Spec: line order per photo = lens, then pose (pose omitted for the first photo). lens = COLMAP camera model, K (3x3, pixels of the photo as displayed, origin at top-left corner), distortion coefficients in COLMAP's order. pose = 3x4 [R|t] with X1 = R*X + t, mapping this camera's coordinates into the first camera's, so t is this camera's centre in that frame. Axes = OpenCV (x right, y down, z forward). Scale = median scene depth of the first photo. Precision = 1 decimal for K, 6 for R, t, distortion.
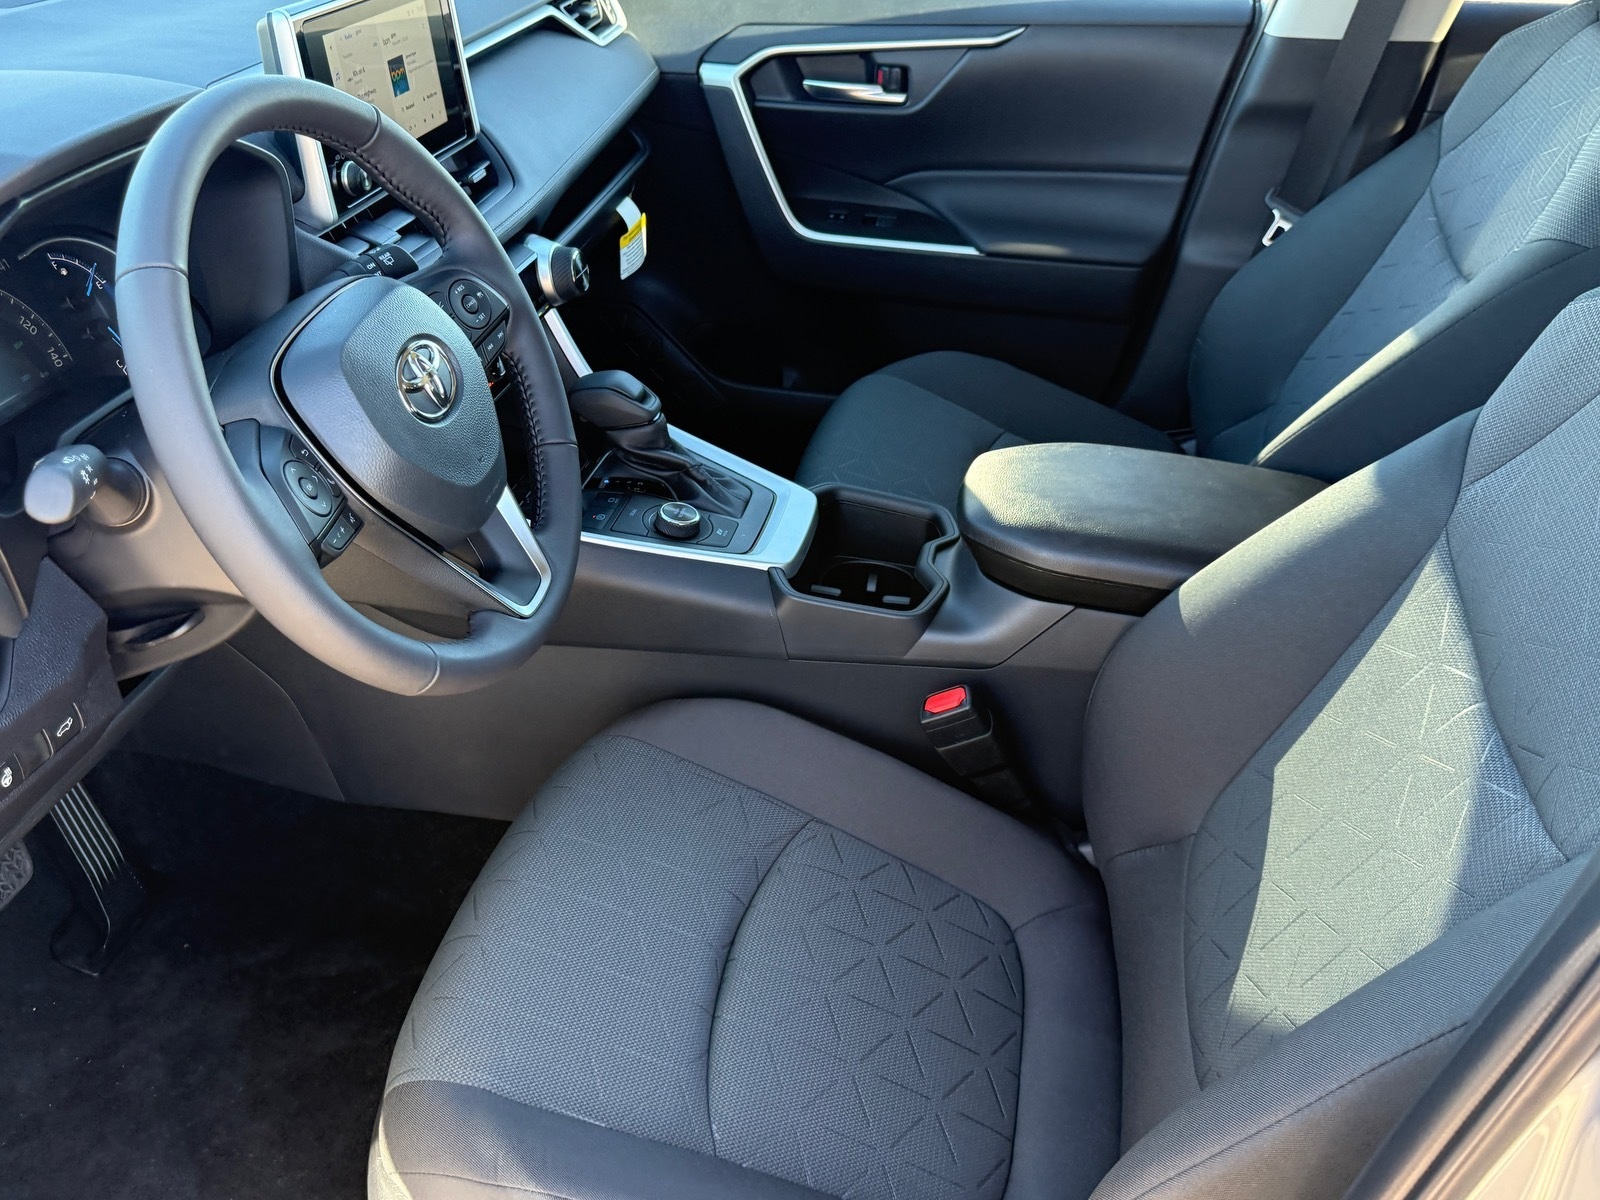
lens RADIAL K [[1402.3, 0, 800.0], [0, 1402.3, 600.0], [0, 0, 1]] dist [0.174025, -0.315070]
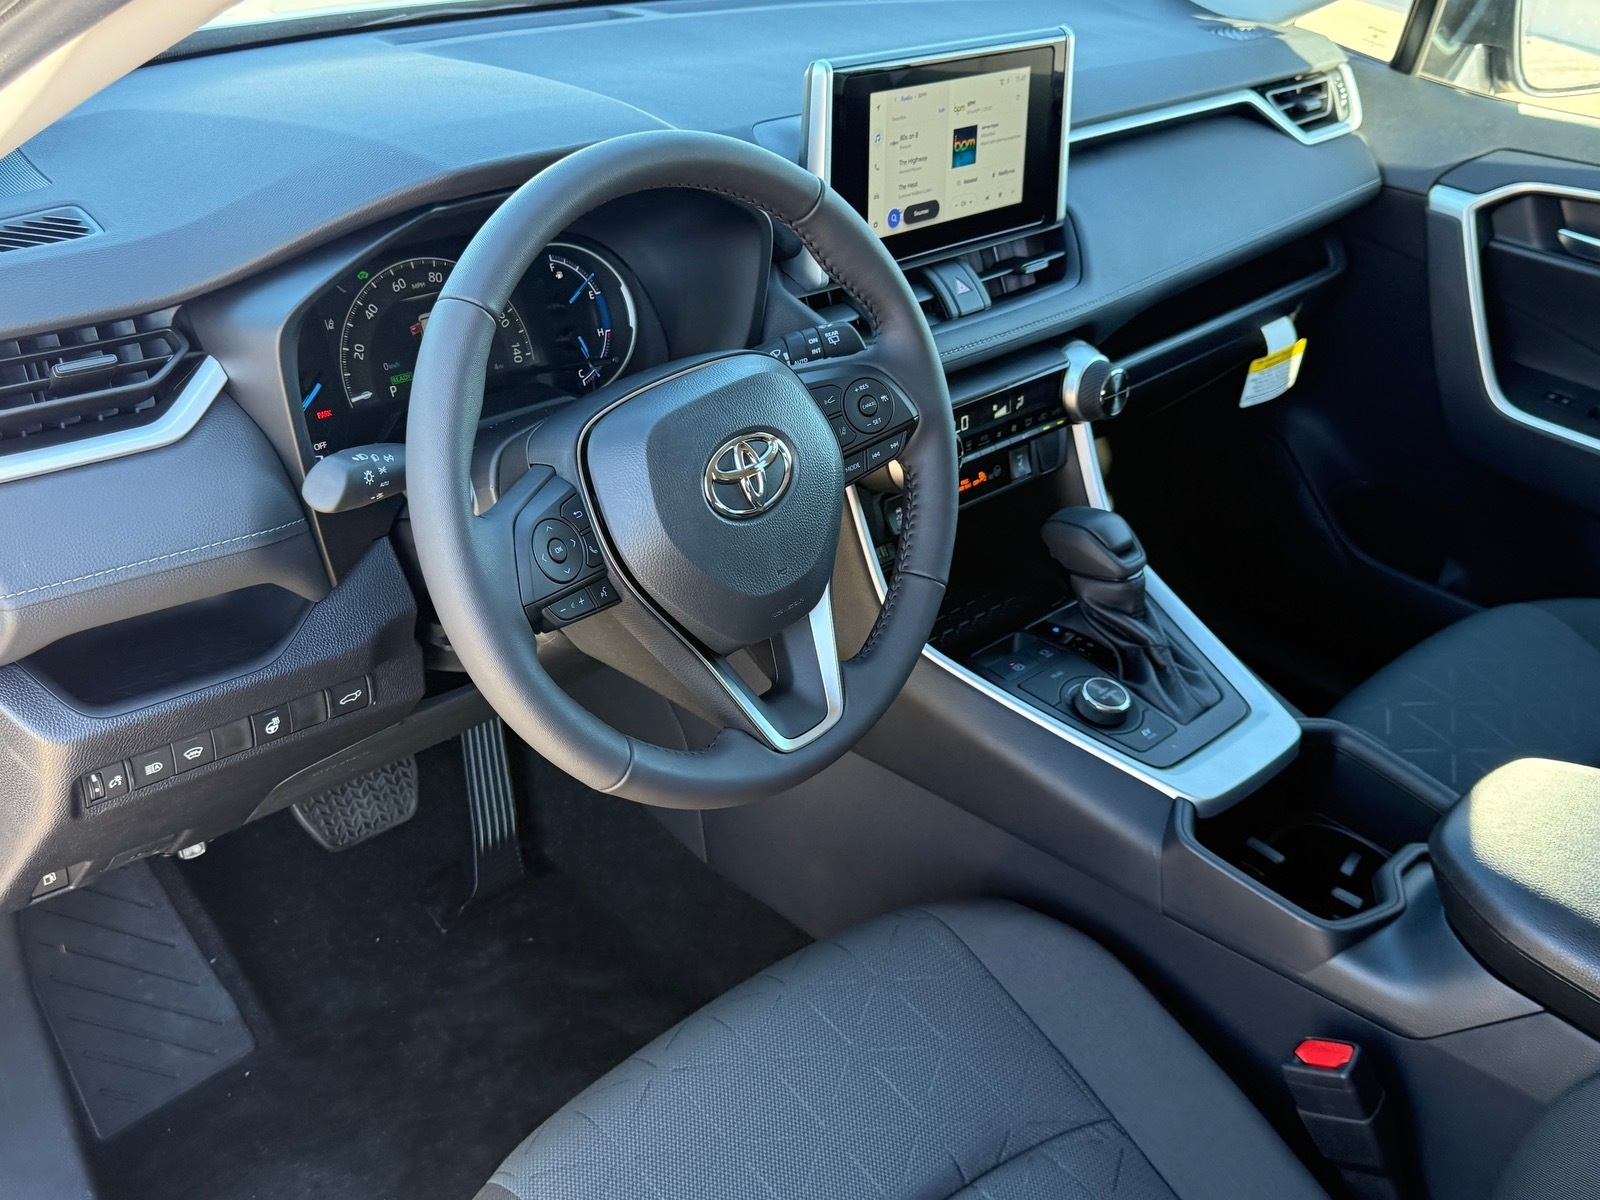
lens RADIAL K [[1598.9, 0, 802.8], [0, 1598.9, 577.8], [0, 0, 1]] dist [0.148372, -0.264806]
pose [[0.835443, 0.304996, -0.457179, 0.182755], [-0.336303, 0.941655, 0.013647, -0.081755], [0.434667, 0.142349, 0.889270, 0.069819]]
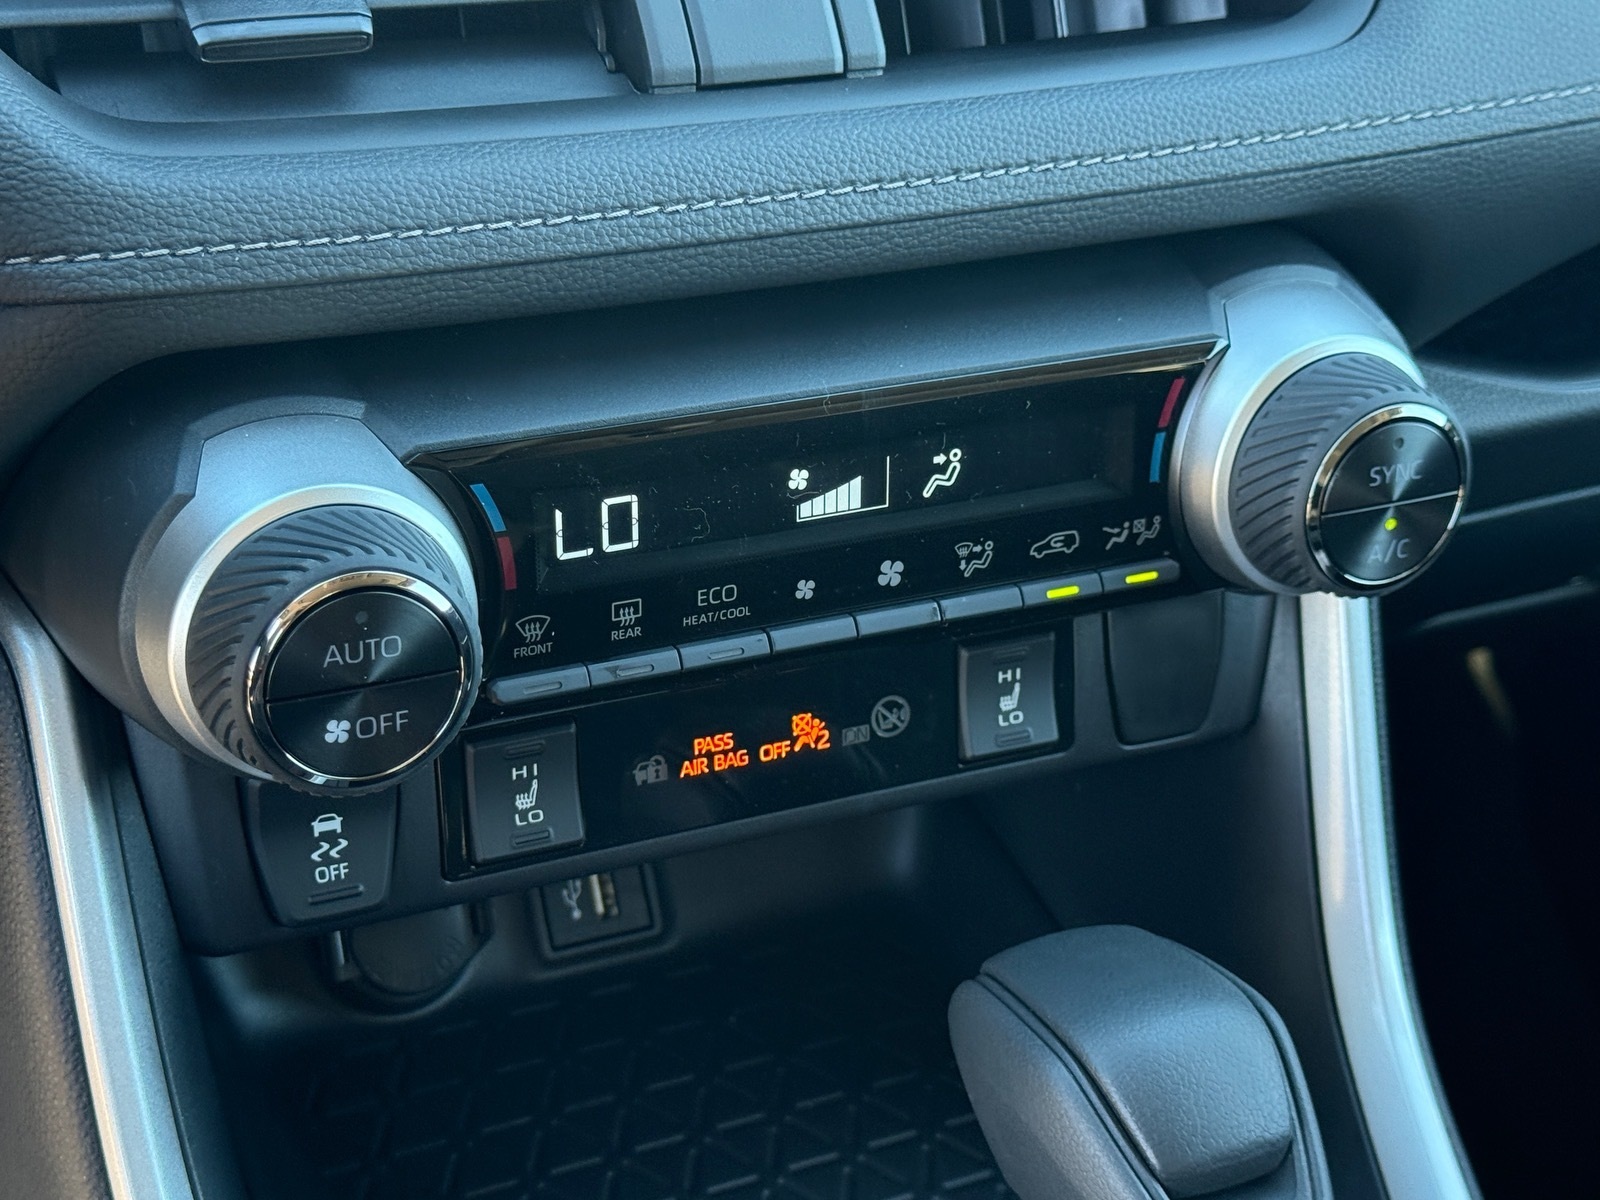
lens RADIAL K [[2732.1, 0, 800.0], [0, 2732.1, 600.0], [0, 0, 1]] dist [0.162578, -0.306722]
pose [[0.611272, 0.433828, -0.661921, 0.072121], [-0.479207, 0.868511, 0.126690, -0.247491], [0.629847, 0.239755, 0.738790, 0.706913]]
